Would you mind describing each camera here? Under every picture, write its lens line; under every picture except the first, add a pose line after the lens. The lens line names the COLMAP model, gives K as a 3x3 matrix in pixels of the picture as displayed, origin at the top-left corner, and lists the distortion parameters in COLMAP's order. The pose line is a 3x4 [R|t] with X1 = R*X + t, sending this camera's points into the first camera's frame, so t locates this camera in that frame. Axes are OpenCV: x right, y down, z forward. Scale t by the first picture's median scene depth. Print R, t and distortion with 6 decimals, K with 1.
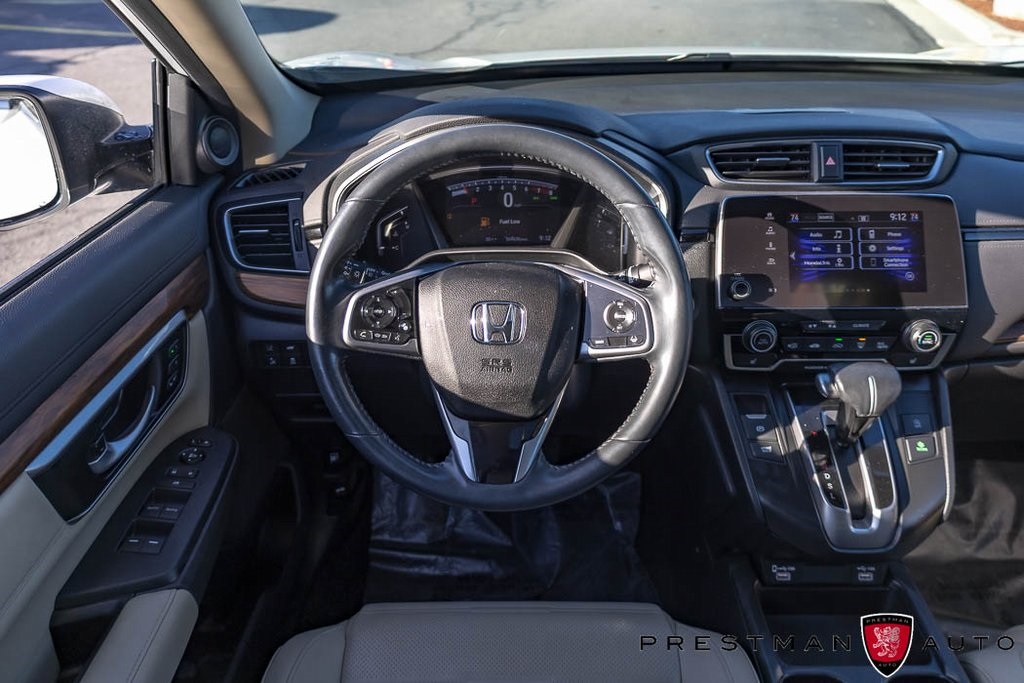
lens RADIAL K [[798.3, 0, 506.6], [0, 798.3, 325.9], [0, 0, 1]] dist [-0.009648, 0.018550]
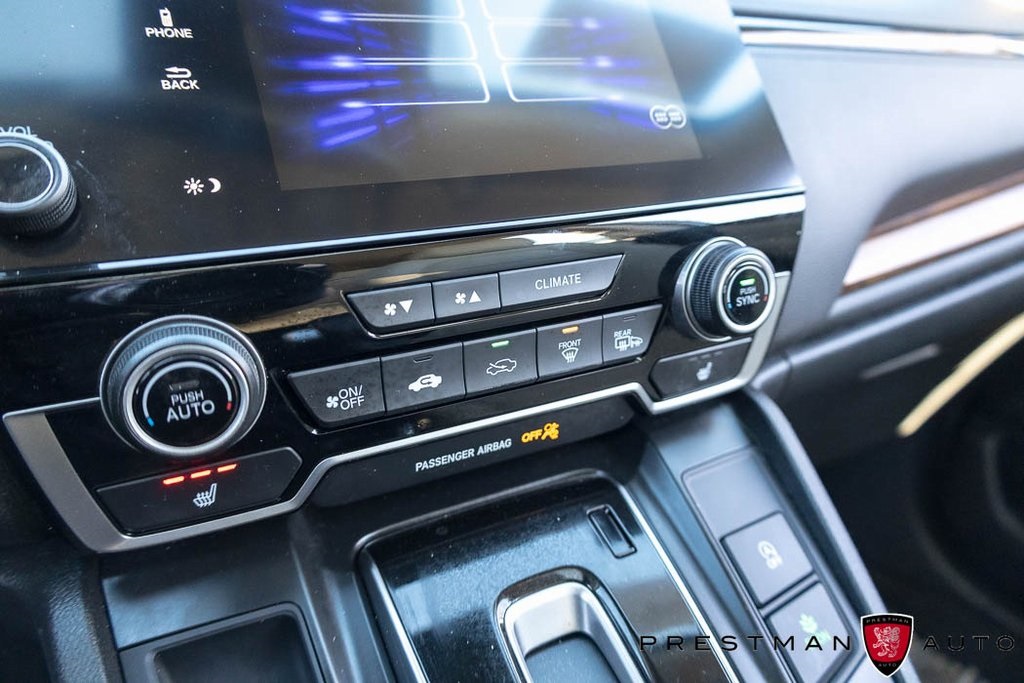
lens RADIAL K [[678.8, 0, 516.1], [0, 678.8, 332.7], [0, 0, 1]] dist [0.011713, 0.005030]
pose [[0.887267, -0.161142, 0.432193, 0.316000], [0.219170, 0.971743, -0.087632, 0.035565], [-0.405859, 0.172477, 0.897513, 0.775541]]
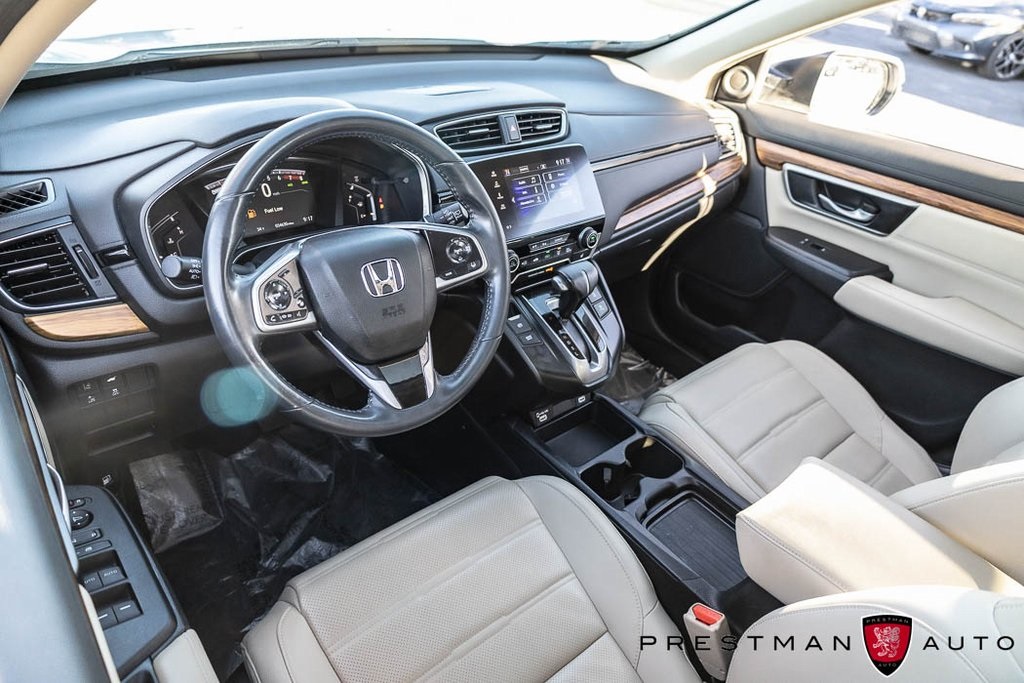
lens RADIAL K [[678.8, 0, 520.9], [0, 678.8, 342.6], [0, 0, 1]] dist [0.011713, 0.005030]
pose [[0.744614, -0.286891, 0.602697, -0.418241], [0.210221, 0.957767, 0.196187, -0.078395], [-0.633528, -0.019384, 0.773477, 0.062846]]
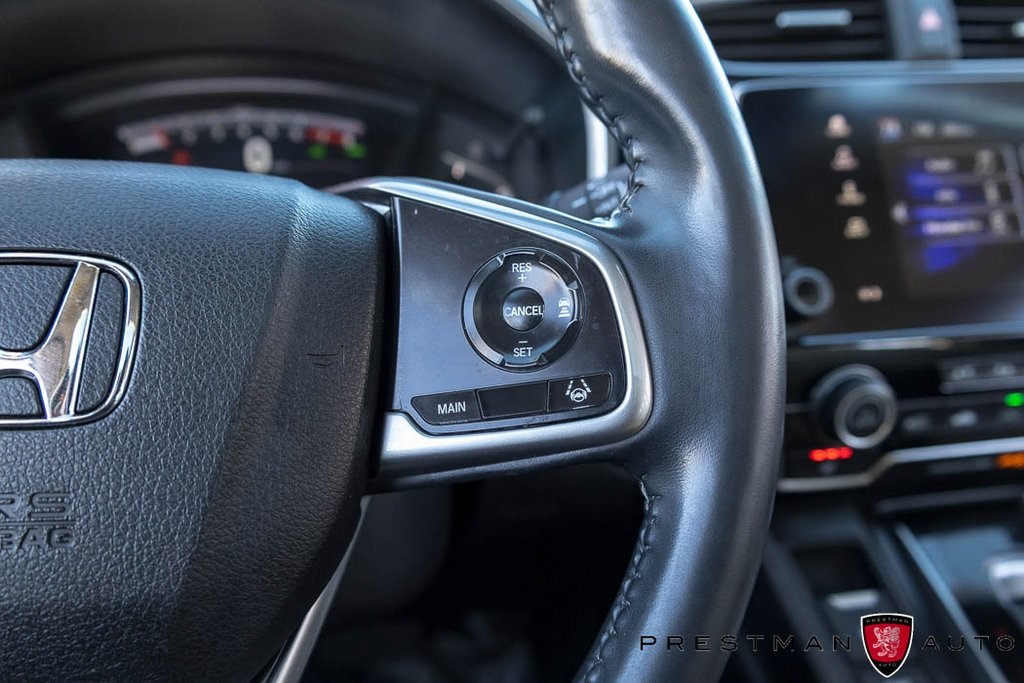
lens RADIAL K [[712.5, 0, 530.8], [0, 712.5, 336.5], [0, 0, 1]] dist [-0.004641, -0.000600]
pose [[0.983229, -0.069343, 0.168679, 0.094403], [0.081657, 0.994393, -0.067191, -0.012316], [-0.163074, 0.079838, 0.983378, 0.655761]]
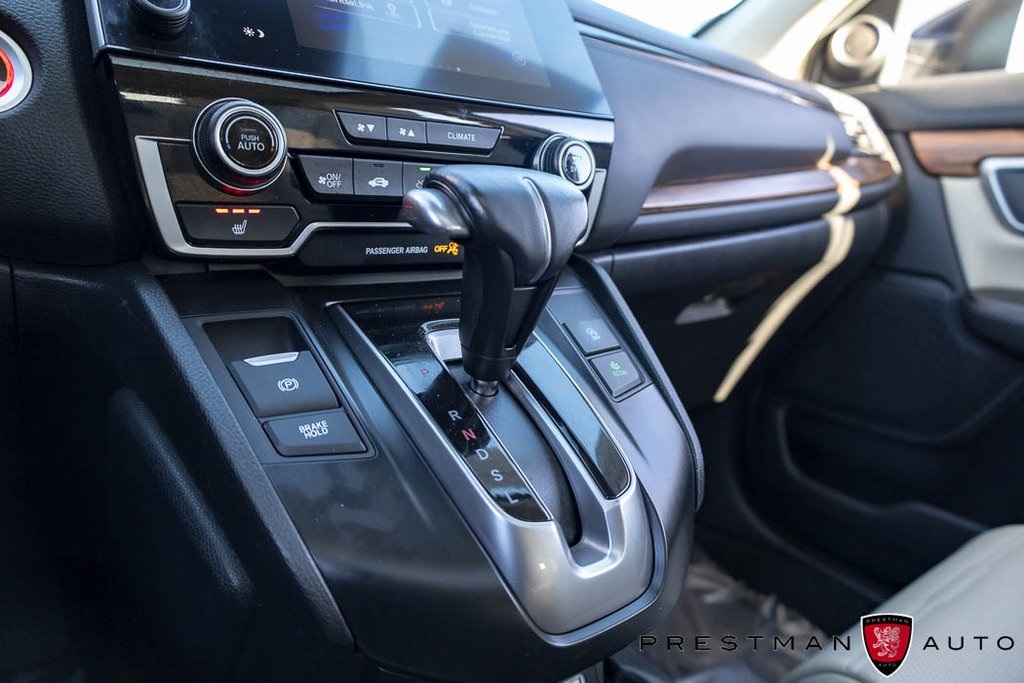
lens RADIAL K [[678.8, 0, 512.0], [0, 678.8, 338.6], [0, 0, 1]] dist [0.011713, 0.005030]
pose [[0.792854, -0.091075, 0.602568, 0.213286], [0.228367, 0.961123, -0.155215, 0.180476], [-0.565005, 0.260670, 0.782828, 0.691798]]
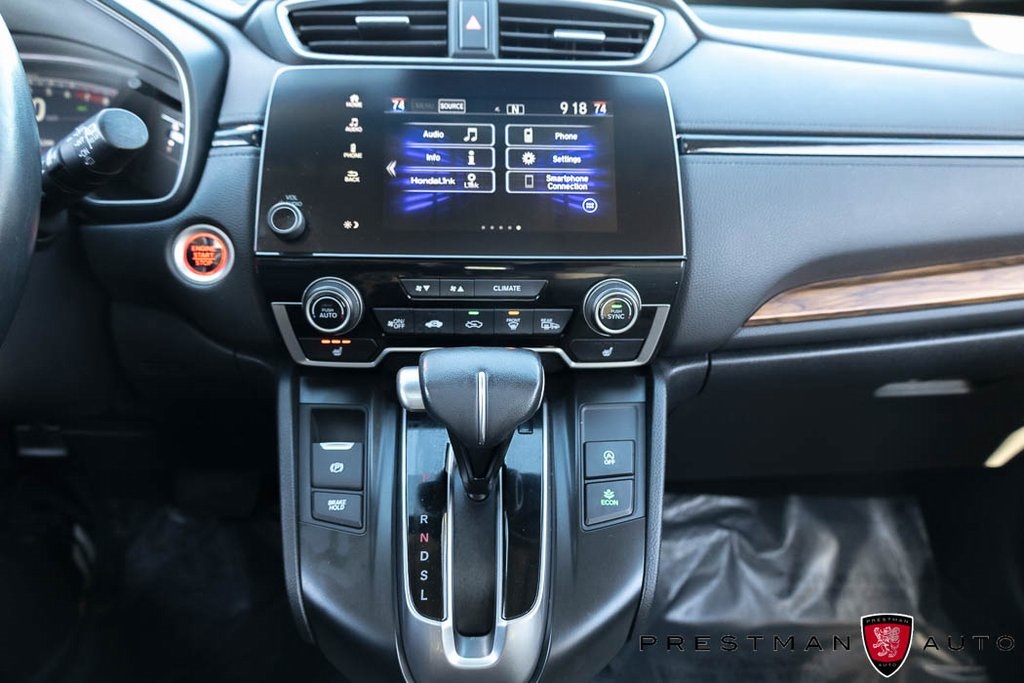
lens RADIAL K [[678.8, 0, 511.4], [0, 678.8, 333.2], [0, 0, 1]] dist [0.011713, 0.005030]
pose [[0.998435, 0.007994, 0.055357, 0.415423], [-0.005521, 0.998986, -0.044691, 0.053639], [-0.055658, 0.044316, 0.997466, 0.500771]]
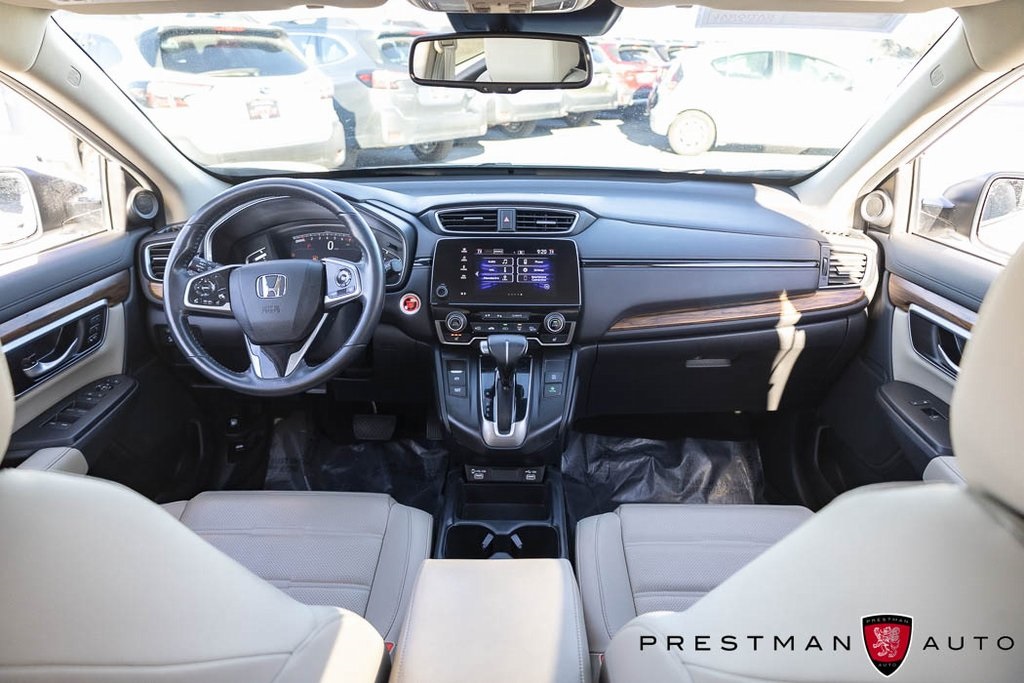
lens RADIAL K [[678.8, 0, 509.8], [0, 678.8, 336.9], [0, 0, 1]] dist [0.011713, 0.005030]
pose [[0.999829, 0.015100, -0.010680, 0.439571], [-0.016156, 0.994139, -0.106892, 0.191129], [0.009003, 0.107046, 0.994213, -0.387176]]
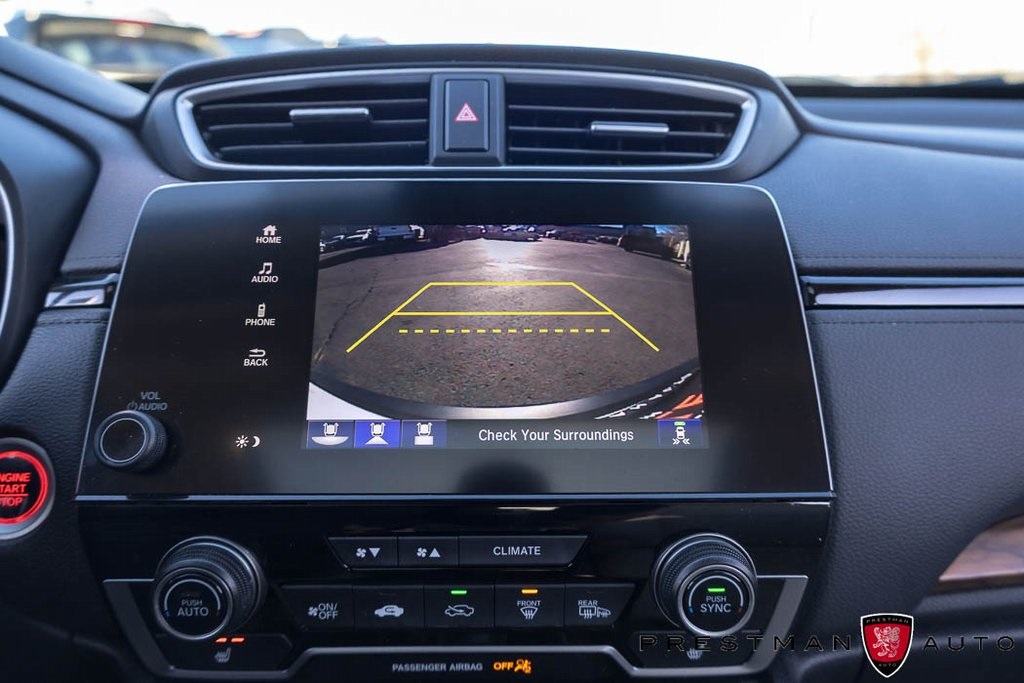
lens RADIAL K [[678.8, 0, 517.8], [0, 678.8, 340.7], [0, 0, 1]] dist [0.011713, 0.005030]
pose [[0.999910, 0.004638, 0.012572, 0.435628], [-0.002277, 0.983358, -0.181662, -0.034466], [-0.013205, 0.181617, 0.983281, 0.700101]]
